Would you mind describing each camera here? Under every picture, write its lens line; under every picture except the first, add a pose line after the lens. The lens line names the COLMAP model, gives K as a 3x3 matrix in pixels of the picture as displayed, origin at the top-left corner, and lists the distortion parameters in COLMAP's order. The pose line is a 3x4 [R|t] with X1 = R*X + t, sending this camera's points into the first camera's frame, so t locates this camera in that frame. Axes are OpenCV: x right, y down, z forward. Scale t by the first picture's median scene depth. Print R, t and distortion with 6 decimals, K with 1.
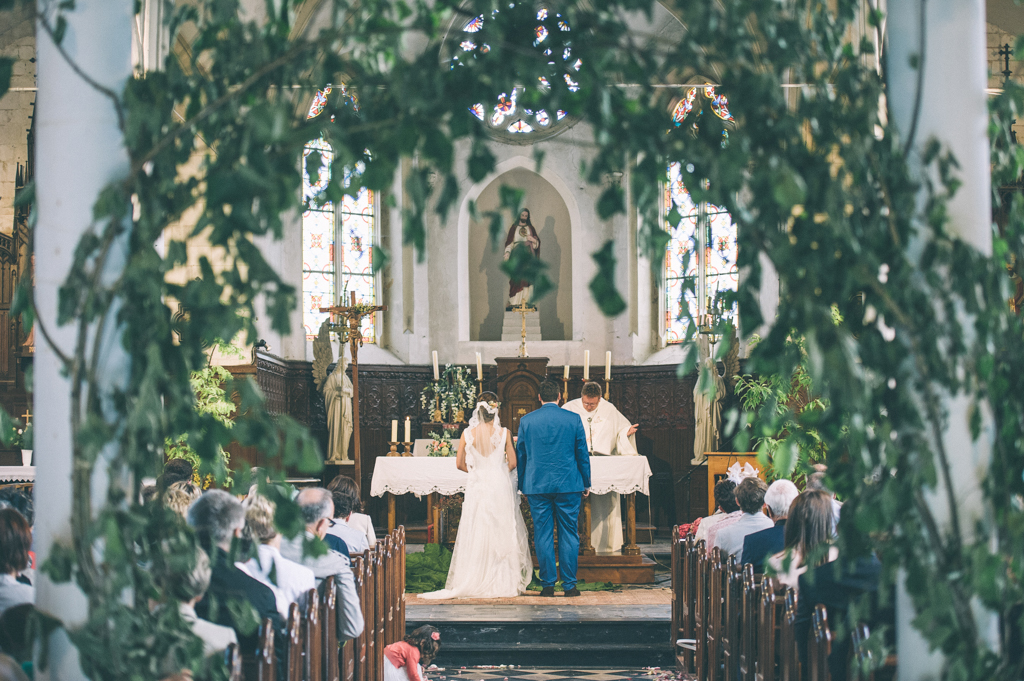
lens RADIAL K [[2070.1, 0, 510.0], [0, 2070.1, 339.5], [0, 0, 1]] dist [-0.111727, 0.000000]
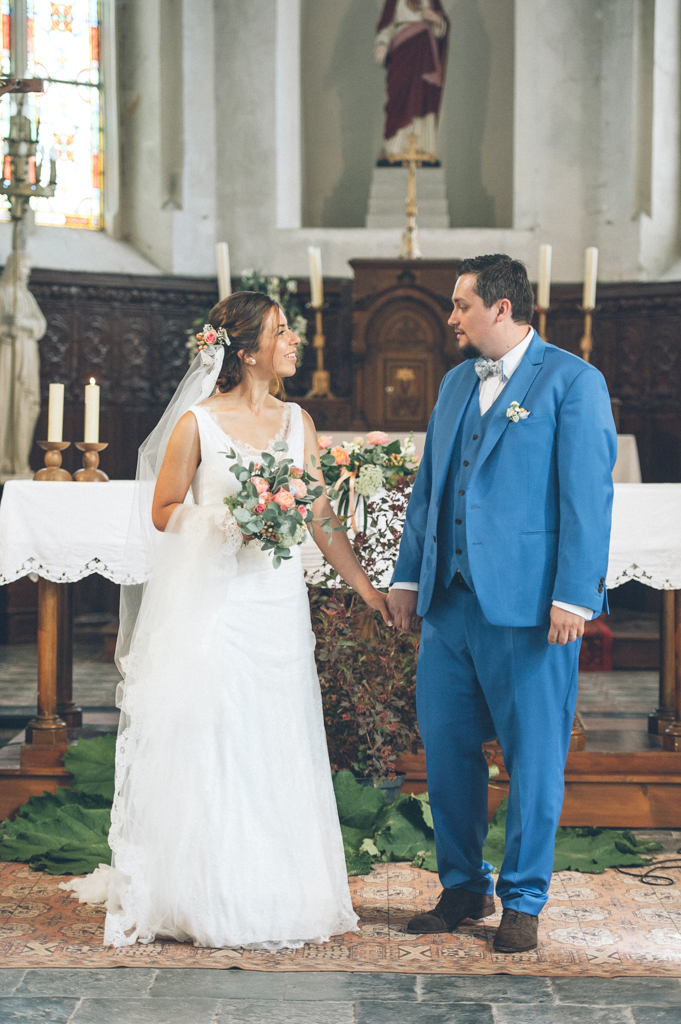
lens RADIAL K [[2592.3, 0, 339.4], [0, 2592.3, 513.4], [0, 0, 1]] dist [0.081753, 0.000000]
pose [[0.999592, 0.012693, -0.025589, 0.006216], [-0.010545, 0.996542, 0.082415, 0.017741], [0.026547, -0.082111, 0.996270, 0.408548]]
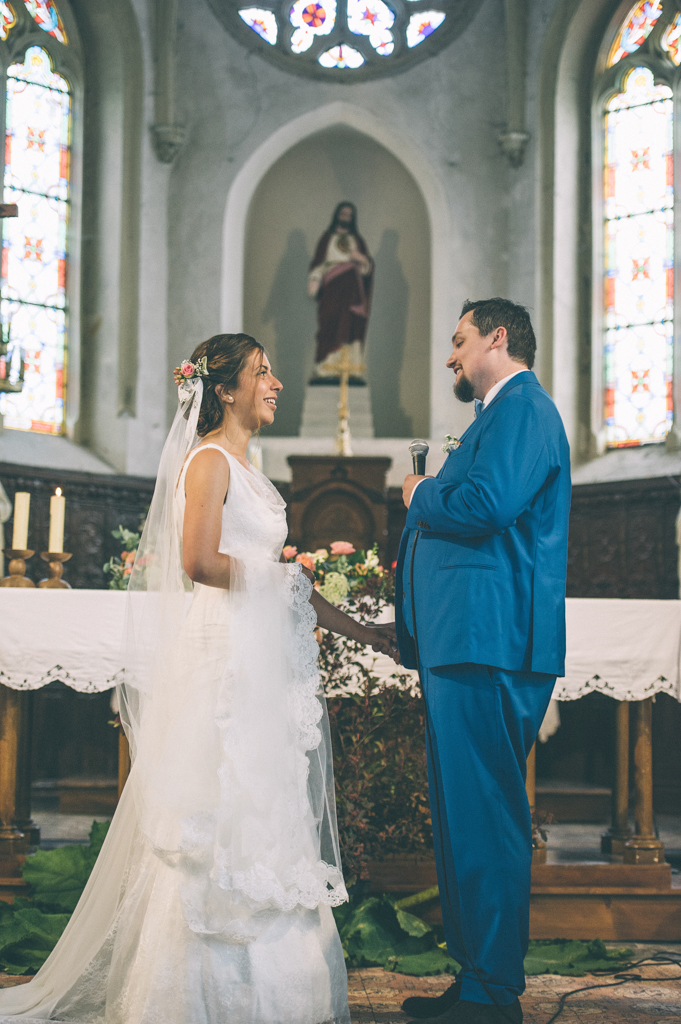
lens RADIAL K [[2070.1, 0, 339.7], [0, 2070.1, 507.1], [0, 0, 1]] dist [-0.111727, 0.000000]
pose [[0.999583, 0.021658, 0.019120, -0.003785], [-0.020799, 0.998813, -0.044048, 0.043983], [-0.020052, 0.043631, 0.998846, 0.479954]]
